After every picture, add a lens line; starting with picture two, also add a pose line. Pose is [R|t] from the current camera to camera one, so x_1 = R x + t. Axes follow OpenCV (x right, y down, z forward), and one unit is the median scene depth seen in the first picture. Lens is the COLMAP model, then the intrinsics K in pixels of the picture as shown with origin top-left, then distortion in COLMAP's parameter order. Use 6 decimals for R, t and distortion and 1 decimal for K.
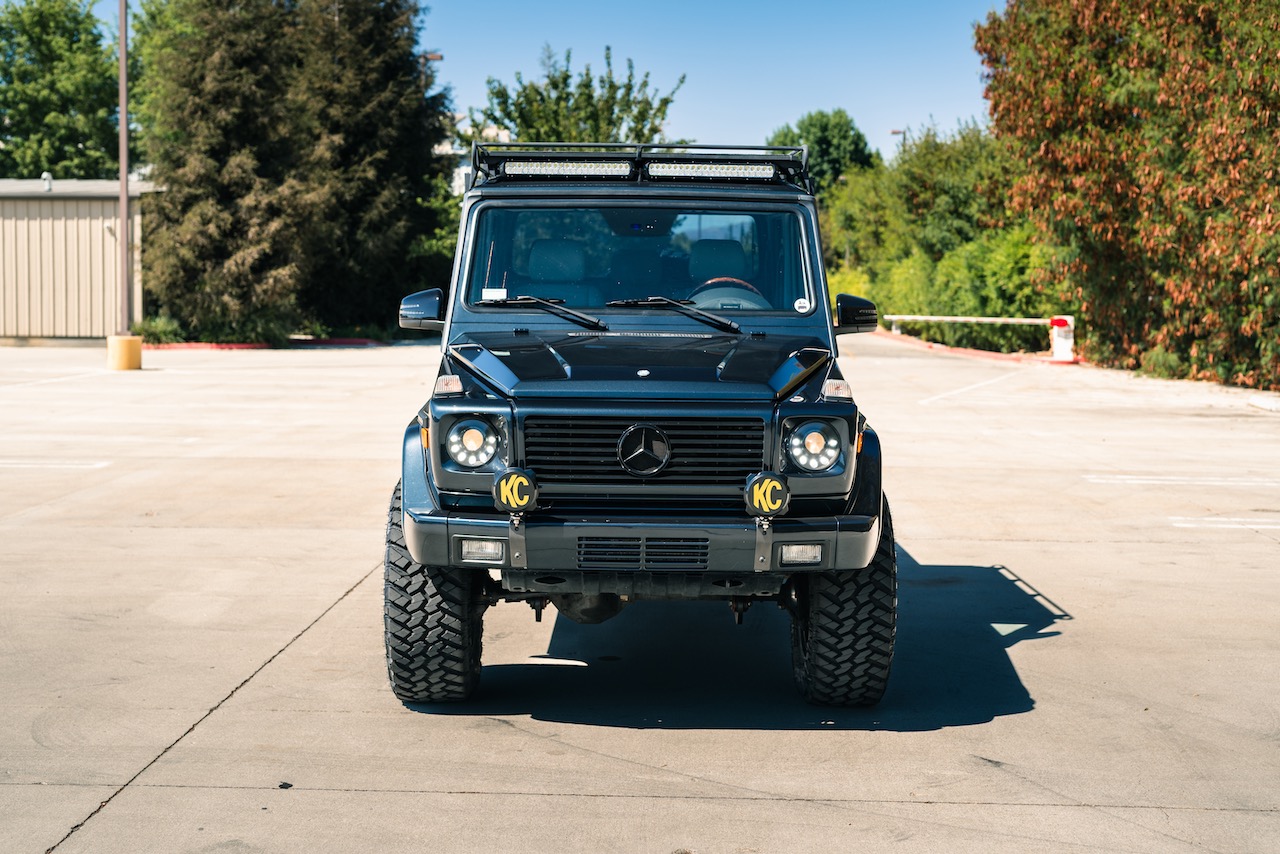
lens RADIAL K [[1818.3, 0, 642.7], [0, 1818.3, 416.1], [0, 0, 1]] dist [0.008193, 0.000000]
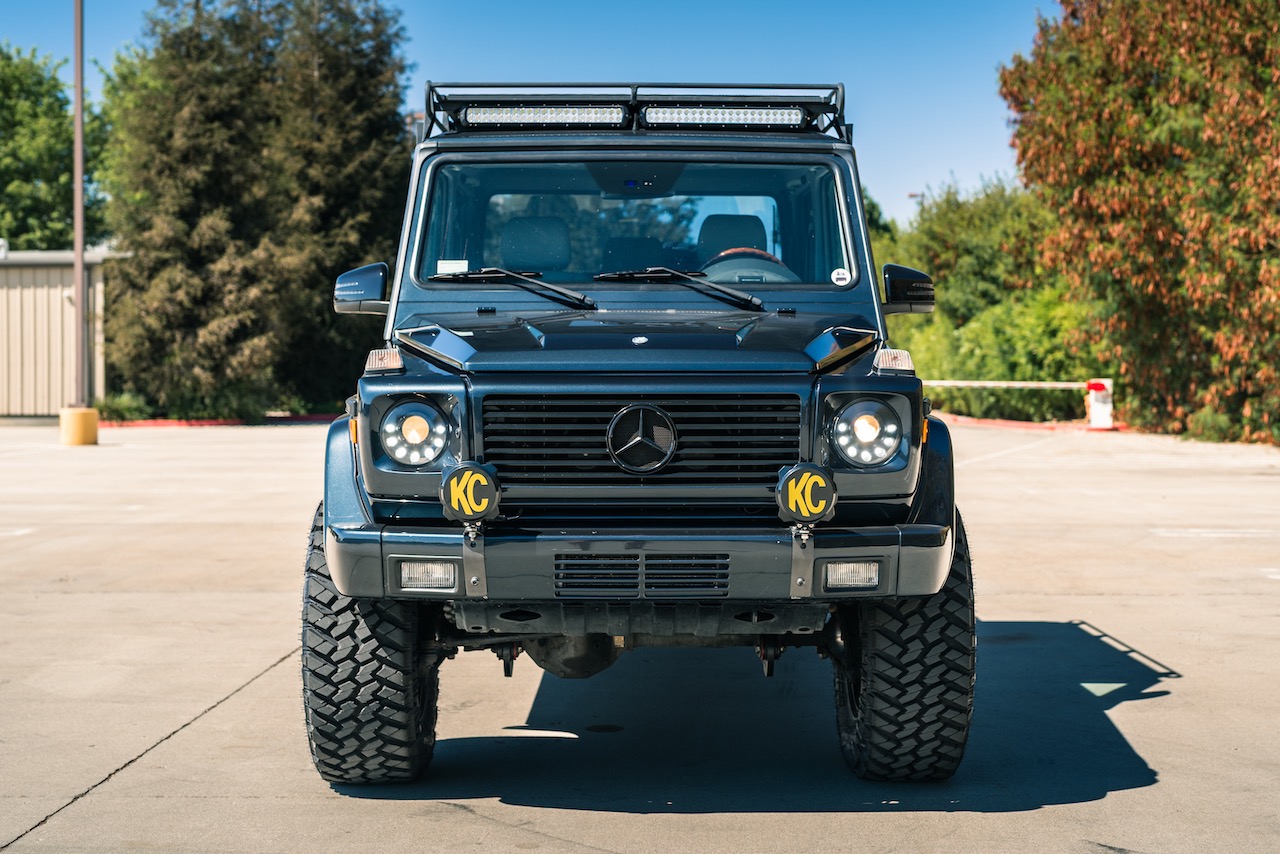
lens RADIAL K [[1818.3, 0, 675.8], [0, 1818.3, 429.5], [0, 0, 1]] dist [0.008193, 0.000000]
pose [[0.999831, -0.012660, 0.013348, 0.004095], [0.013354, 0.998492, -0.053244, 0.046907], [-0.012654, 0.053414, 0.998492, 0.209080]]
